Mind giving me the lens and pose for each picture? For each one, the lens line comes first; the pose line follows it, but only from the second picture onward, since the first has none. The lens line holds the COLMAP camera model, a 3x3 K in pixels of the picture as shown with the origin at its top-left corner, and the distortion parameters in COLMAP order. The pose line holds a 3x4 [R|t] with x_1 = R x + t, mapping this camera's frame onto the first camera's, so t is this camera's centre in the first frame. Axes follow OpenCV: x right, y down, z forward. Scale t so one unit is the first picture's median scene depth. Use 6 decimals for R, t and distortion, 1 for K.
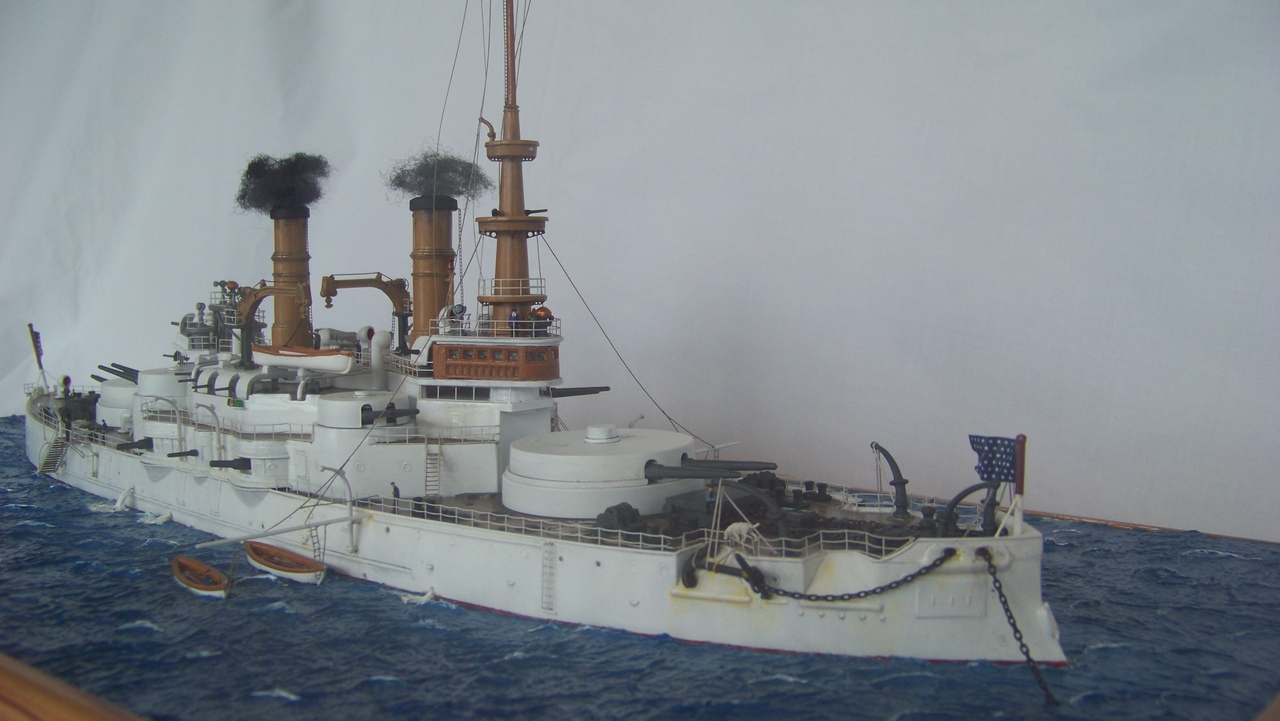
lens RADIAL K [[1386.5, 0, 640.0], [0, 1386.5, 360.5], [0, 0, 1]] dist [-0.018643, -0.031495]
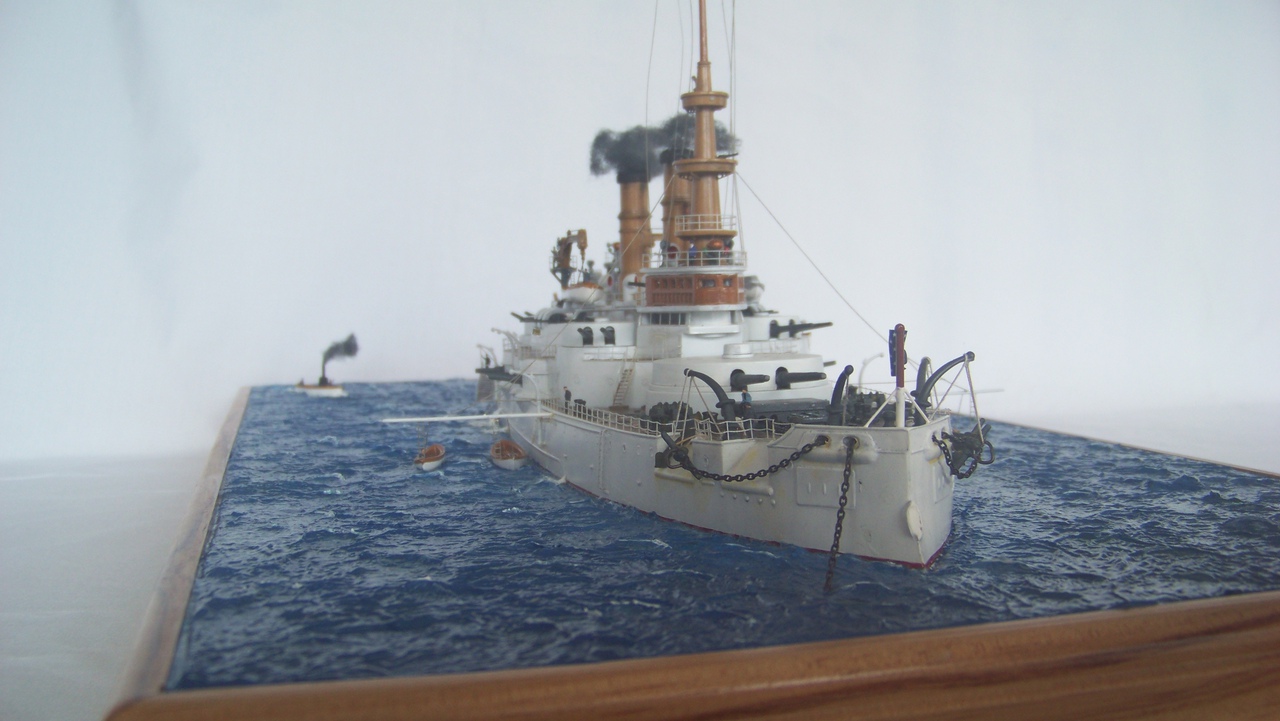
lens RADIAL K [[1386.5, 0, 640.0], [0, 1386.5, 360.5], [0, 0, 1]] dist [-0.018643, -0.031495]
pose [[0.833339, 0.023284, -0.552272, 0.482185], [-0.031980, 0.999470, -0.006119, 0.064316], [0.551837, 0.022761, 0.833642, 0.042917]]
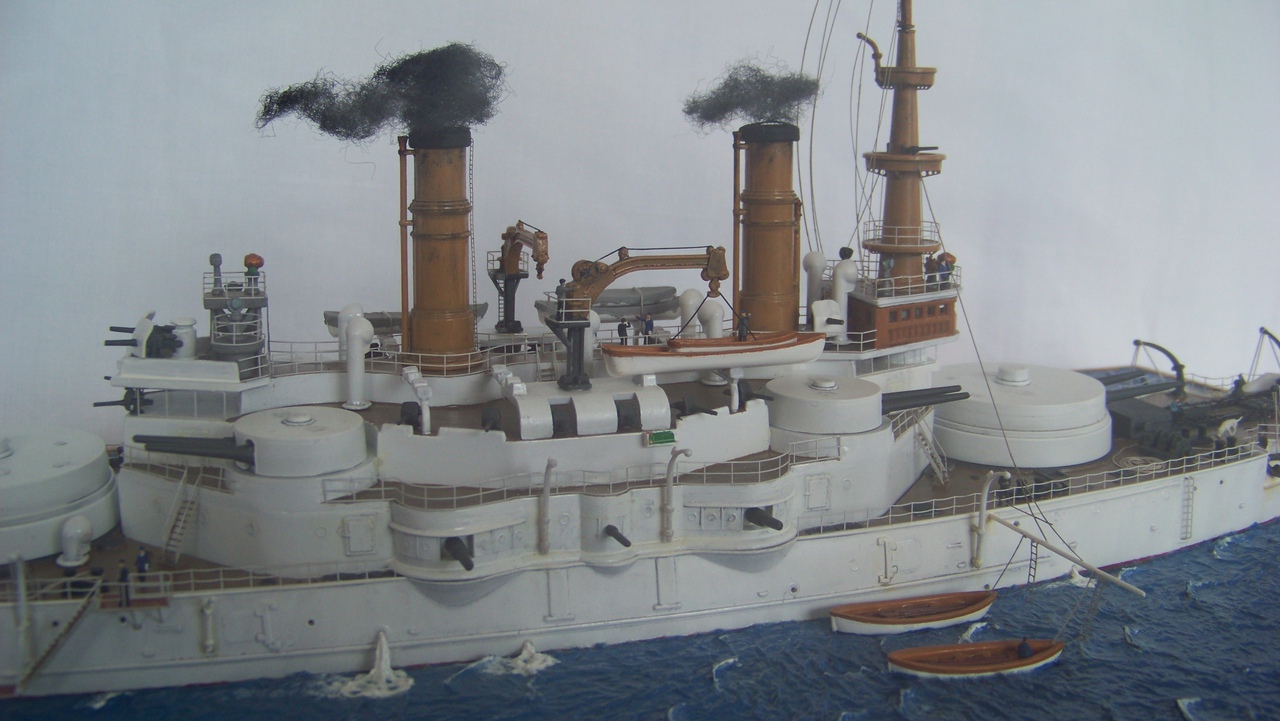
lens RADIAL K [[1386.5, 0, 640.0], [0, 1386.5, 360.5], [0, 0, 1]] dist [-0.018643, -0.031495]
pose [[0.390105, -0.155731, 0.907505, -0.979129], [0.063947, 0.987796, 0.142021, -0.110471], [-0.918547, 0.002629, 0.395303, 0.814147]]
